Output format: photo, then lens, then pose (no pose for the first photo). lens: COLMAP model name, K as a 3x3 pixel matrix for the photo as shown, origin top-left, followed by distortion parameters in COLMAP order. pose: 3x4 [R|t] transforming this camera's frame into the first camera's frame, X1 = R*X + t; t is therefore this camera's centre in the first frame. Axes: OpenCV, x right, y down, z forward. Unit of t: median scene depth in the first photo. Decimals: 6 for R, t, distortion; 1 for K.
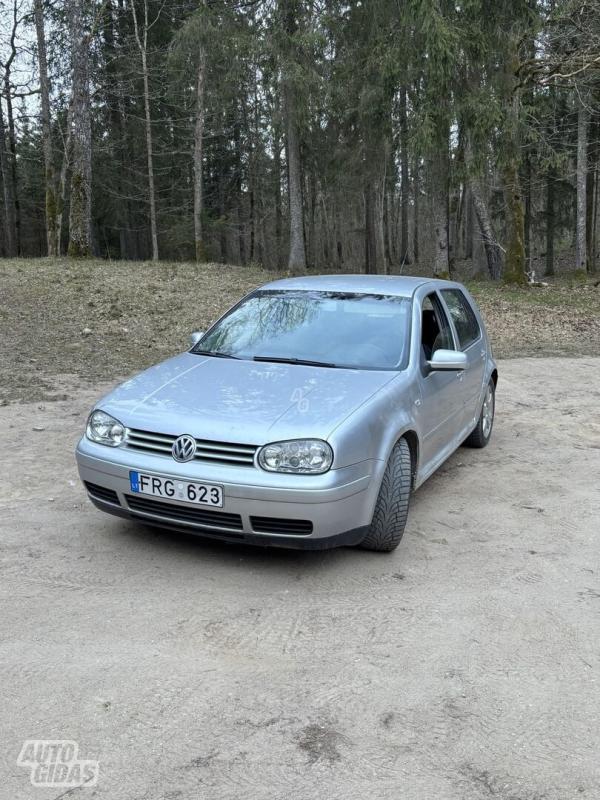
lens RADIAL K [[774.7, 0, 300.0], [0, 774.7, 400.0], [0, 0, 1]] dist [0.016373, -0.016302]
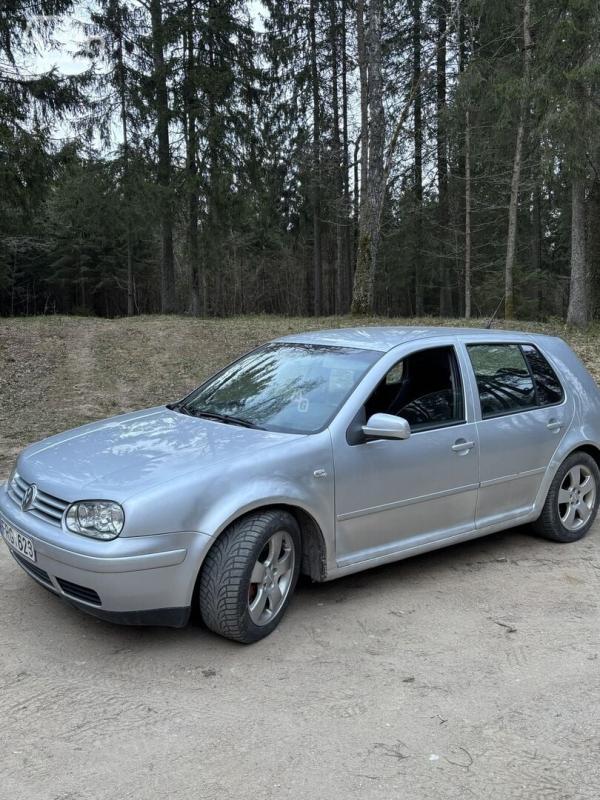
lens RADIAL K [[774.7, 0, 300.0], [0, 774.7, 400.0], [0, 0, 1]] dist [0.016373, -0.016302]
pose [[0.870147, 0.035427, -0.491517, 0.522199], [-0.071736, 0.995894, -0.055215, -0.027202], [0.487543, 0.083304, 0.869116, 0.232474]]
